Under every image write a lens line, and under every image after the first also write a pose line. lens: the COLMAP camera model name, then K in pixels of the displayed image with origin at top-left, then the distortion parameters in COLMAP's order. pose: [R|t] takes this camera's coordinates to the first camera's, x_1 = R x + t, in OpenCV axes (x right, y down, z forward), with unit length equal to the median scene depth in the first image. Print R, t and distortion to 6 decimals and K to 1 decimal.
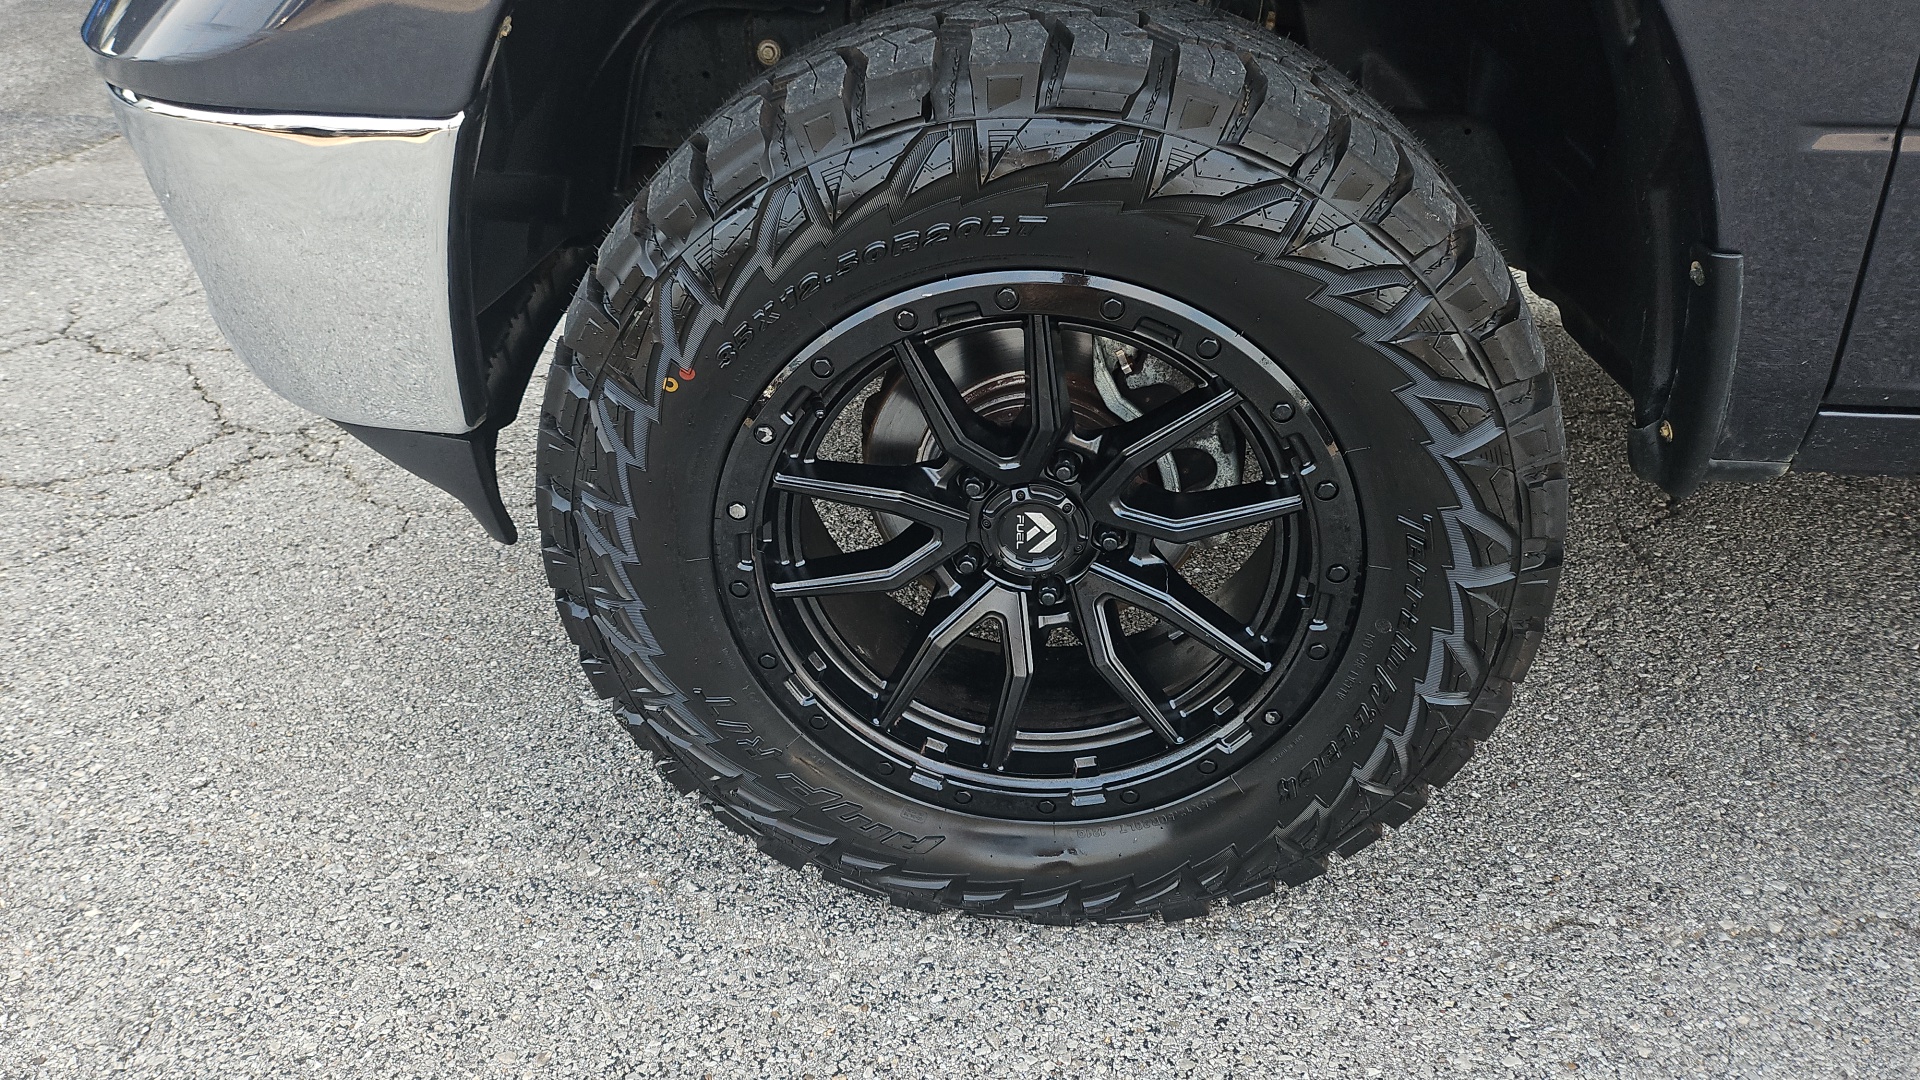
lens RADIAL K [[1357.0, 0, 952.5], [0, 1357.0, 557.5], [0, 0, 1]] dist [0.047766, -0.061341]
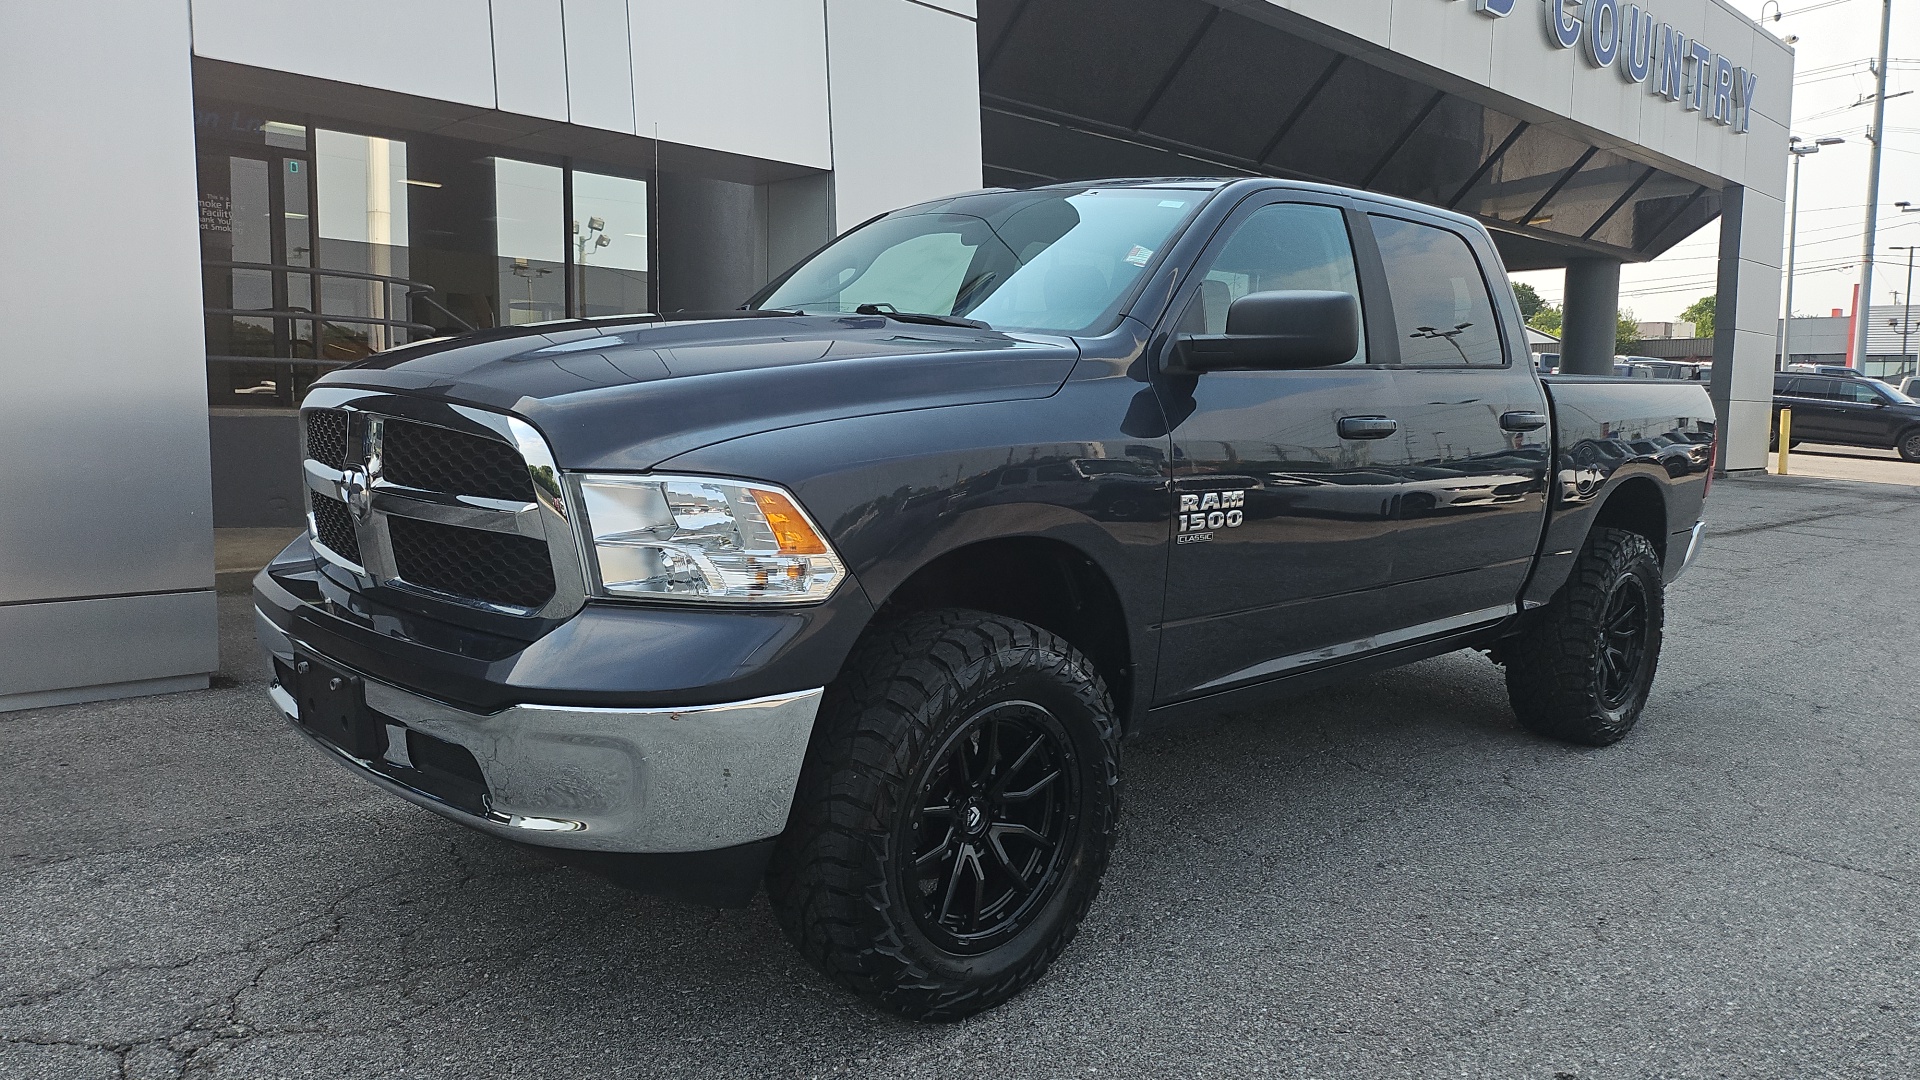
lens RADIAL K [[1357.0, 0, 955.5], [0, 1357.0, 521.3], [0, 0, 1]] dist [0.047766, -0.061341]
pose [[0.639025, -0.060540, 0.766800, -1.783623], [0.363550, 0.902292, -0.231733, 0.057472], [-0.677848, 0.426853, 0.598597, -0.654222]]
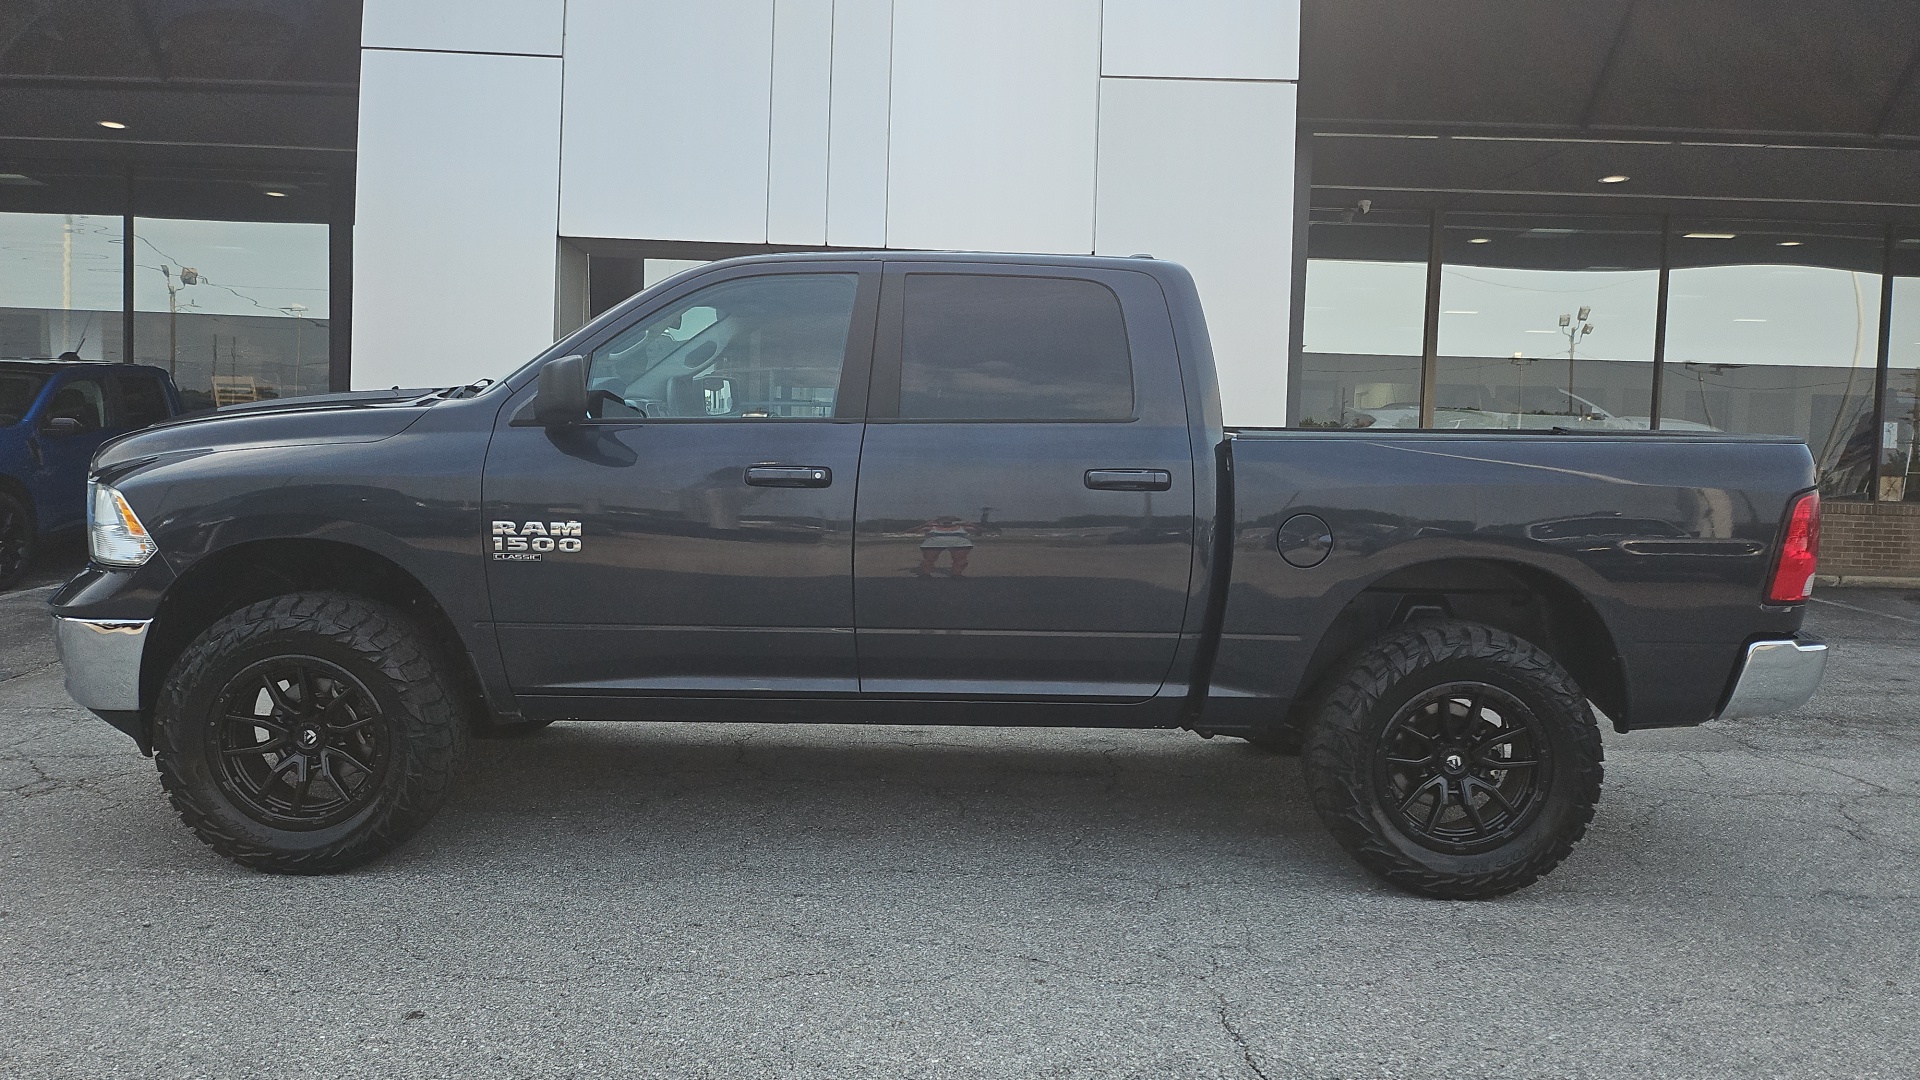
lens RADIAL K [[1357.0, 0, 961.3], [0, 1357.0, 513.8], [0, 0, 1]] dist [0.047766, -0.061341]
pose [[0.993343, 0.014049, 0.114334, 1.297309], [0.039498, 0.890827, -0.452623, 1.111334], [-0.108211, 0.454126, 0.884342, -2.498399]]
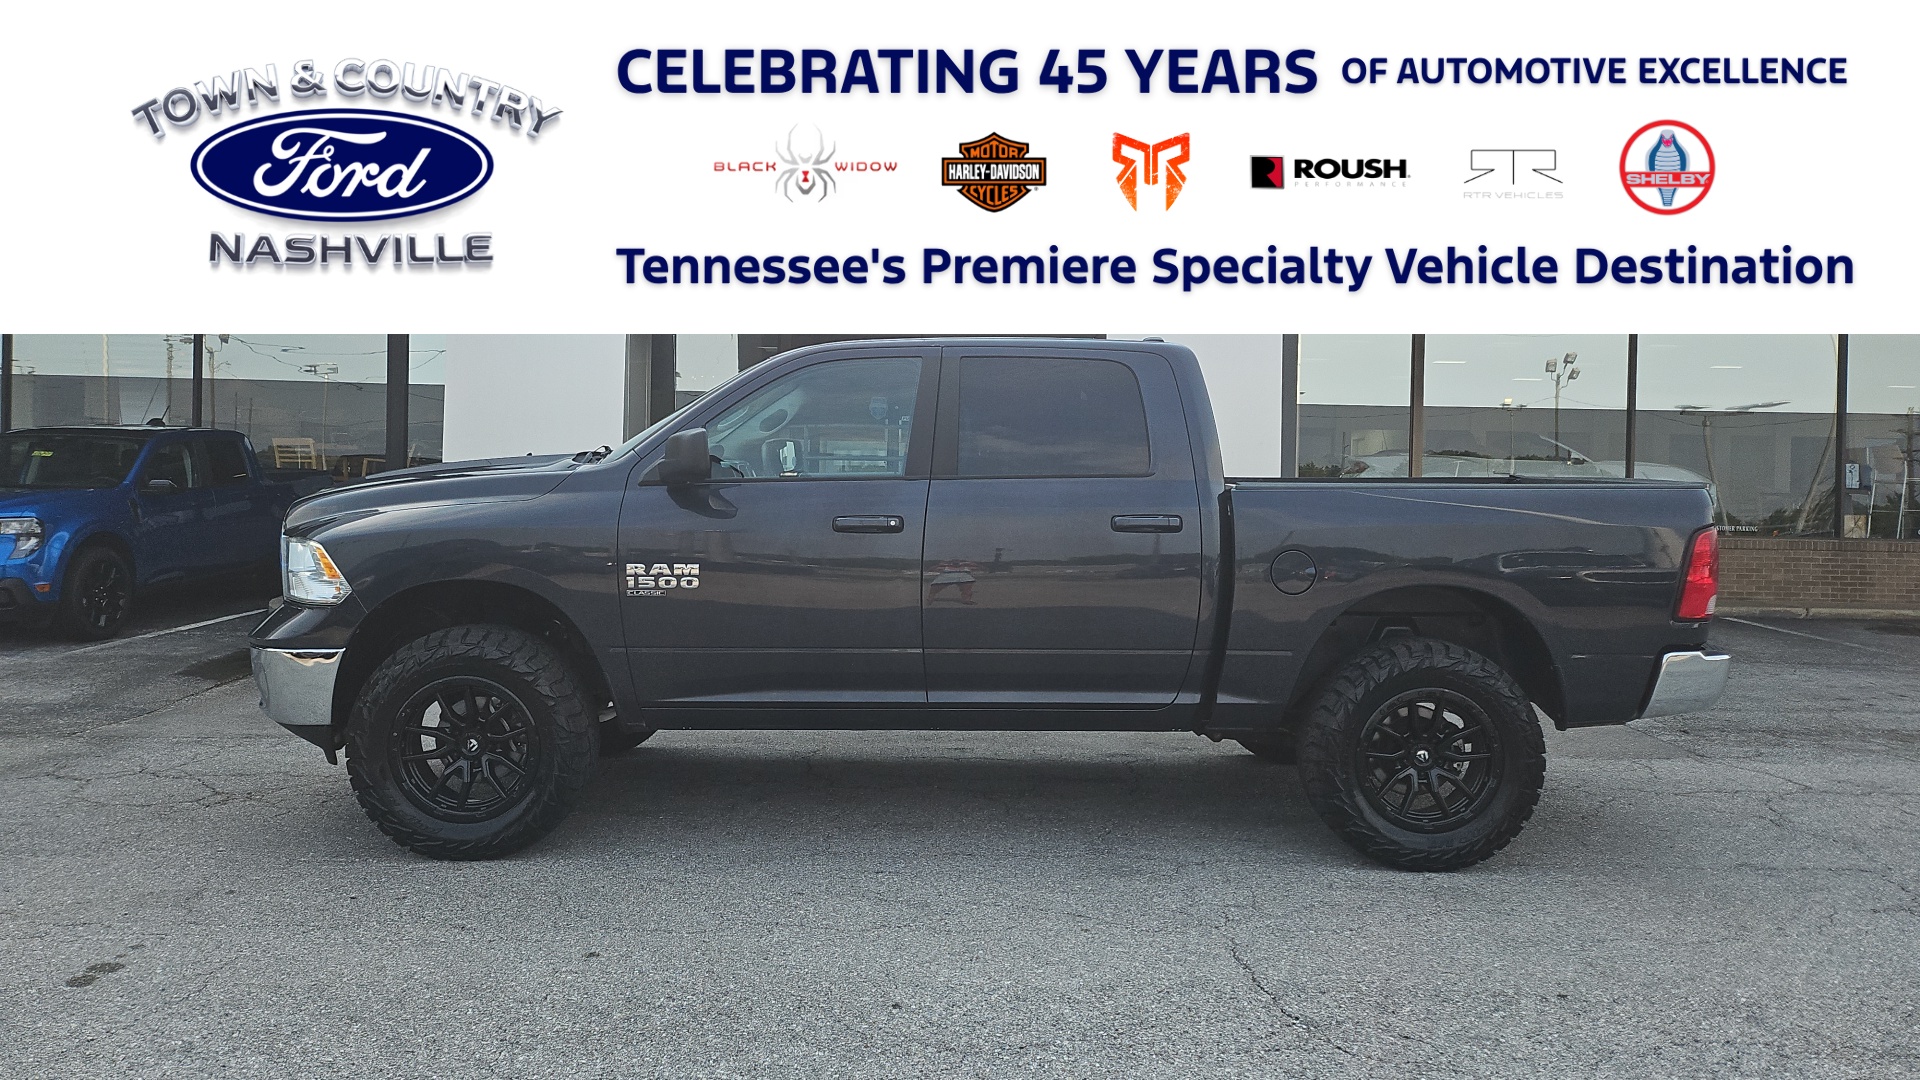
lens RADIAL K [[1357.0, 0, 958.8], [0, 1357.0, 492.7], [0, 0, 1]] dist [0.047766, -0.061341]
pose [[0.993870, 0.008383, 0.110240, 1.074416], [0.047847, 0.866291, -0.497242, 1.459574], [-0.099668, 0.499469, 0.860580, -3.124731]]
